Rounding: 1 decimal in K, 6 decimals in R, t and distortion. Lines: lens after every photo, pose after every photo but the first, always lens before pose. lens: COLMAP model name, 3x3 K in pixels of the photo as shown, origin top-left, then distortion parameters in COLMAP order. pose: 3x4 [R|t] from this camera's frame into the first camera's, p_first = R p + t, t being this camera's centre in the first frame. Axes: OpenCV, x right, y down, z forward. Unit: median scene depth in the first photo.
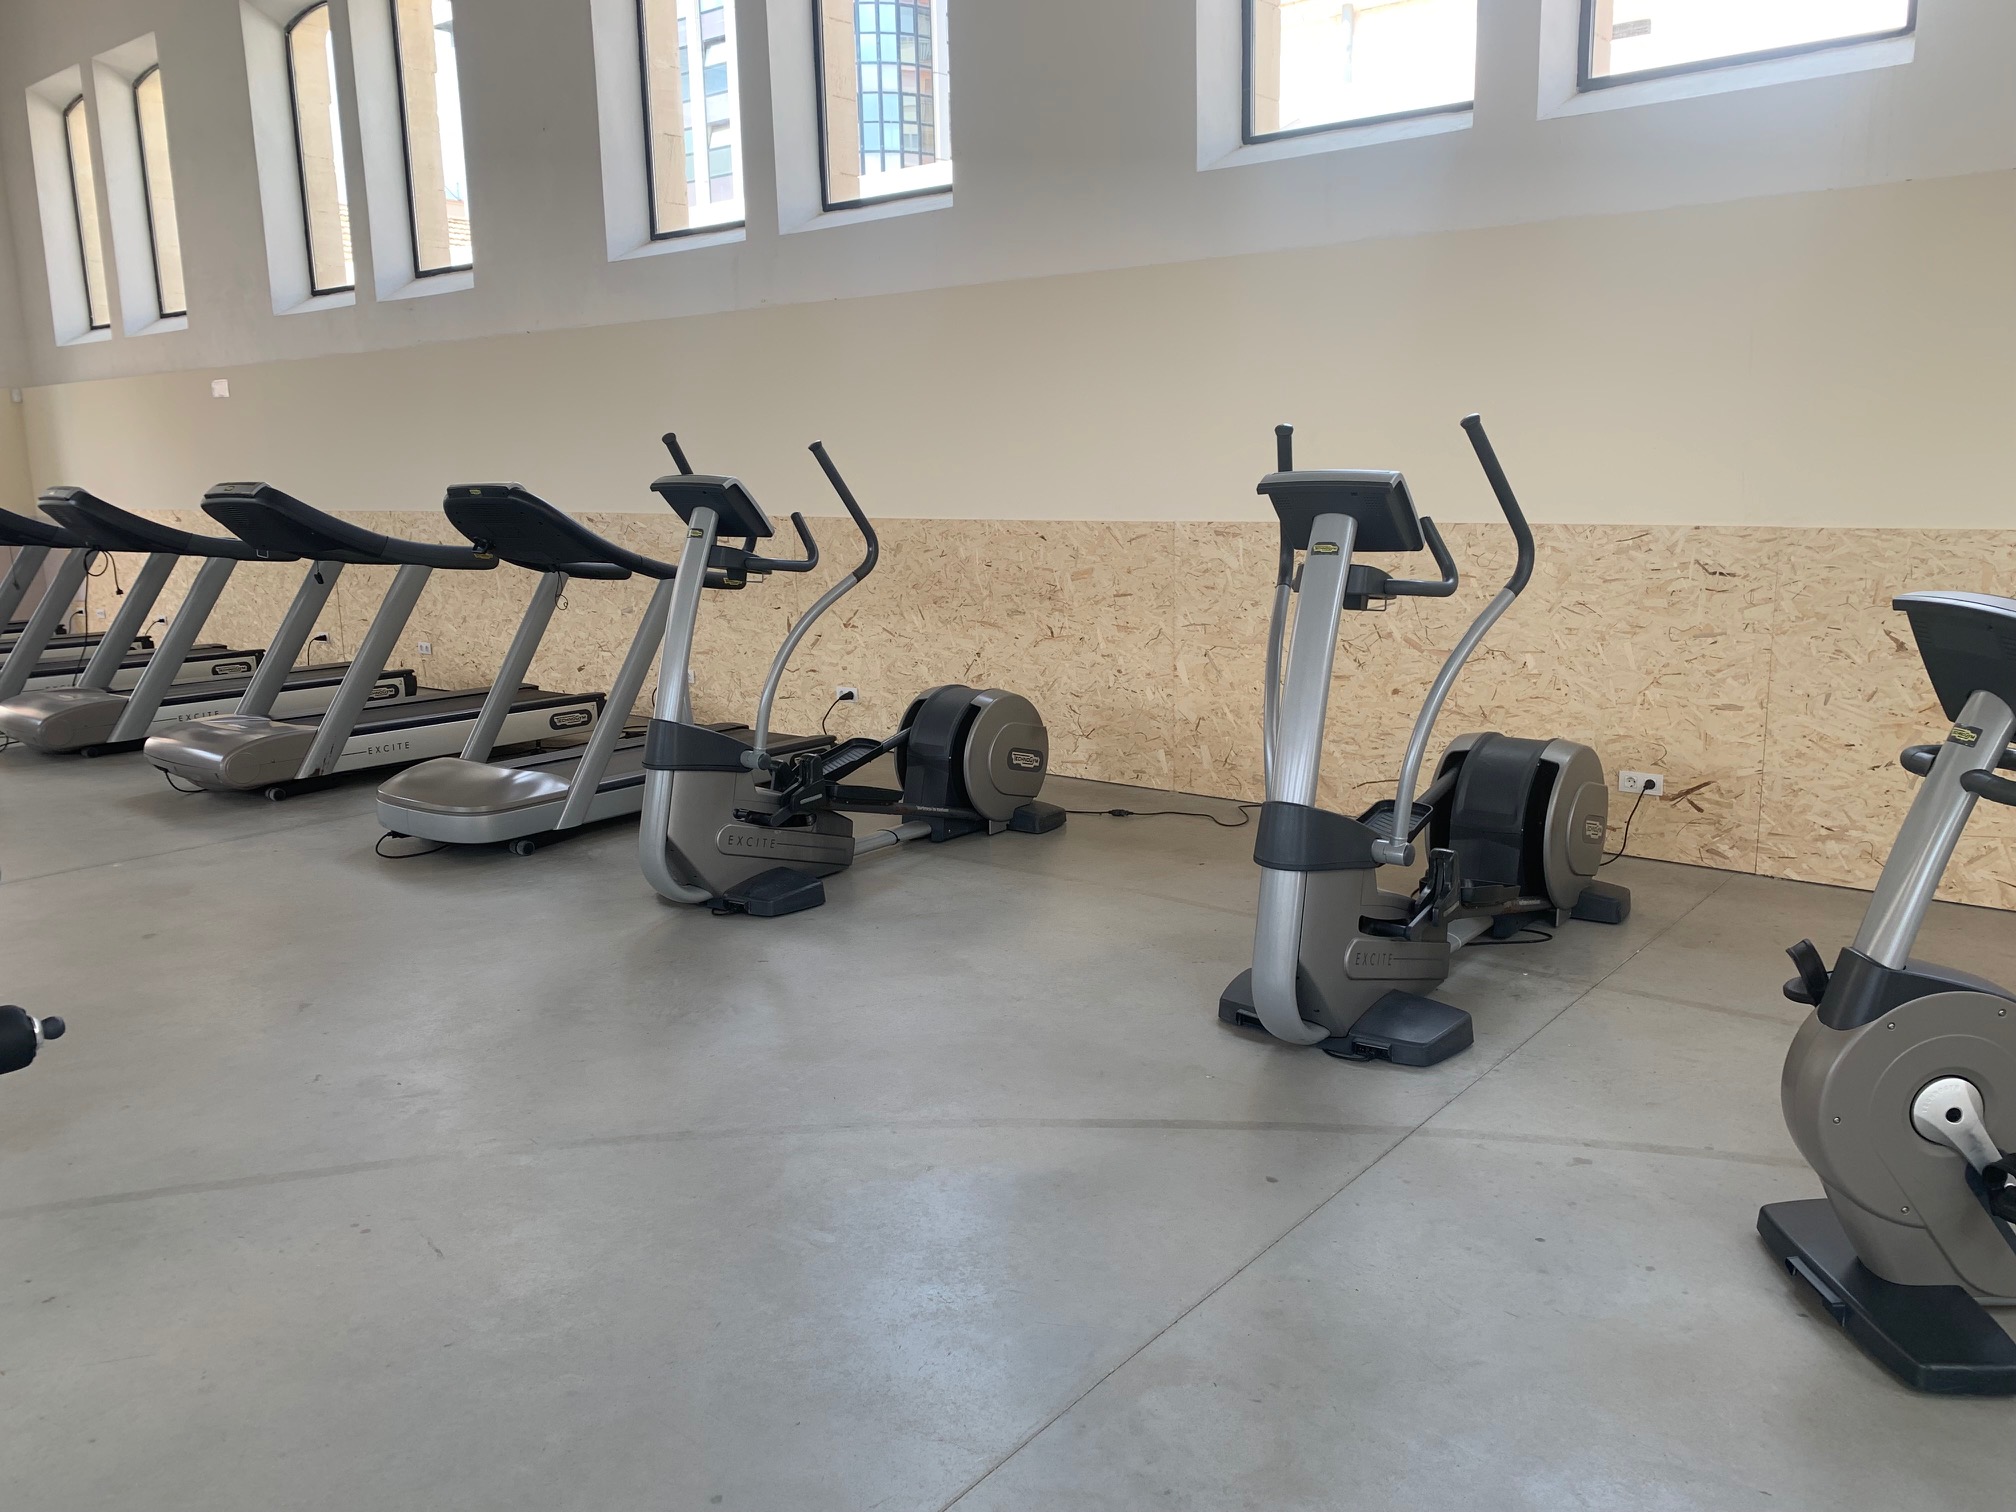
lens RADIAL K [[1498.2, 0, 1008.0], [0, 1498.2, 756.0], [0, 0, 1]] dist [0.107156, -0.179809]
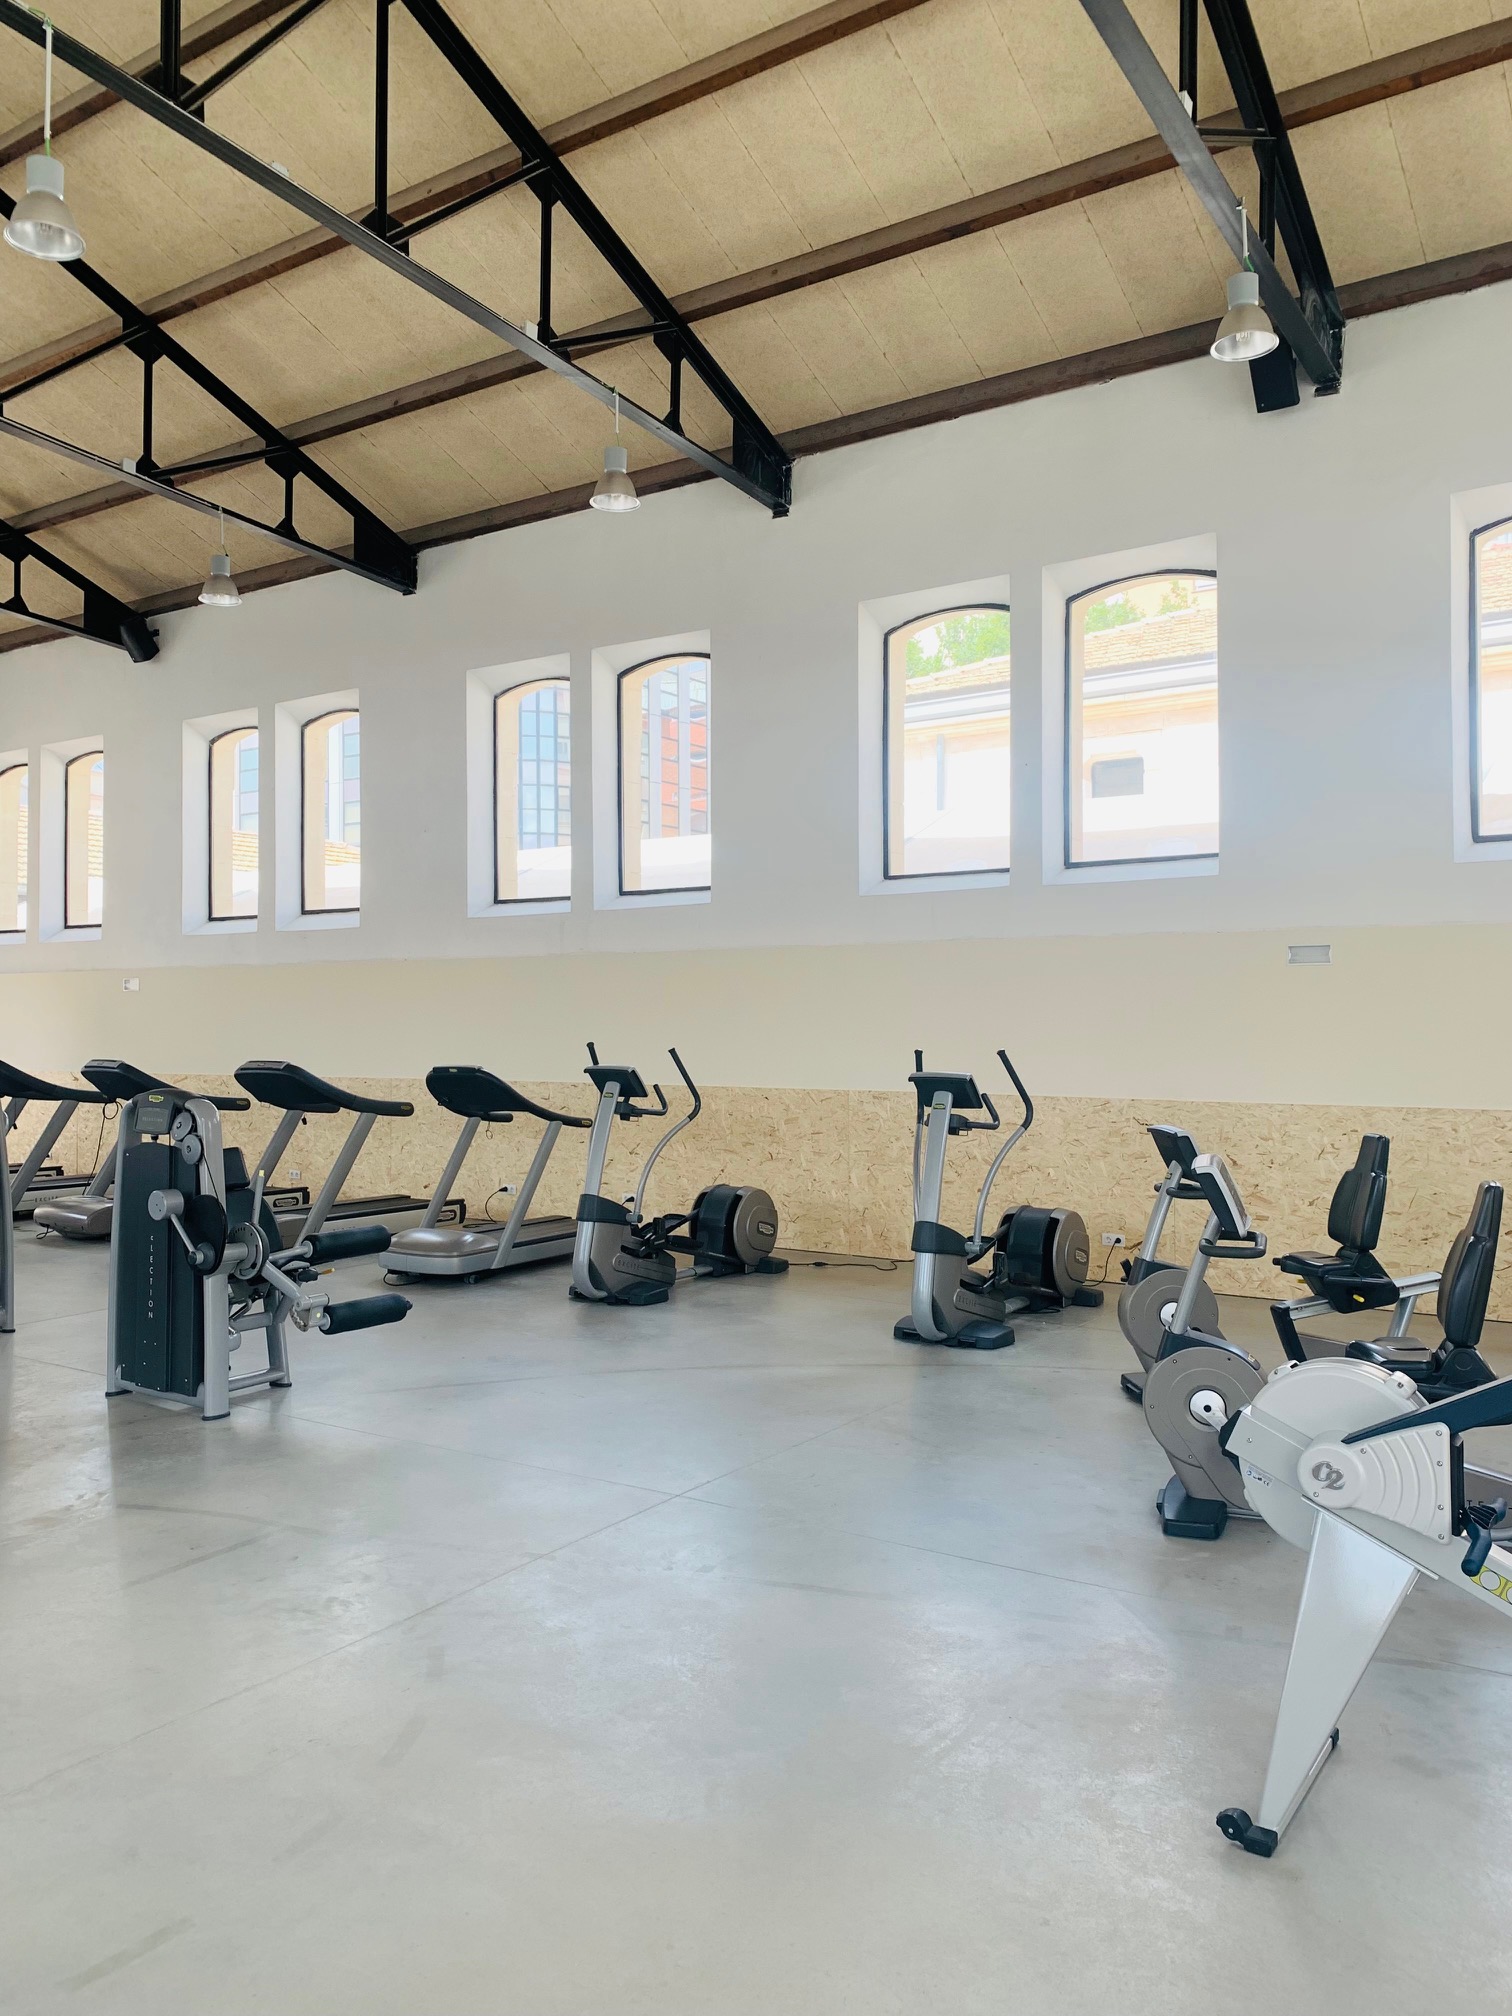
lens RADIAL K [[1509.5, 0, 756.0], [0, 1509.5, 1008.0], [0, 0, 1]] dist [0.159782, -0.000114]
pose [[0.995720, 0.017738, 0.090705, -0.169454], [0.000843, 0.979628, -0.200821, 0.108165], [-0.092419, 0.200038, 0.975420, -0.759478]]
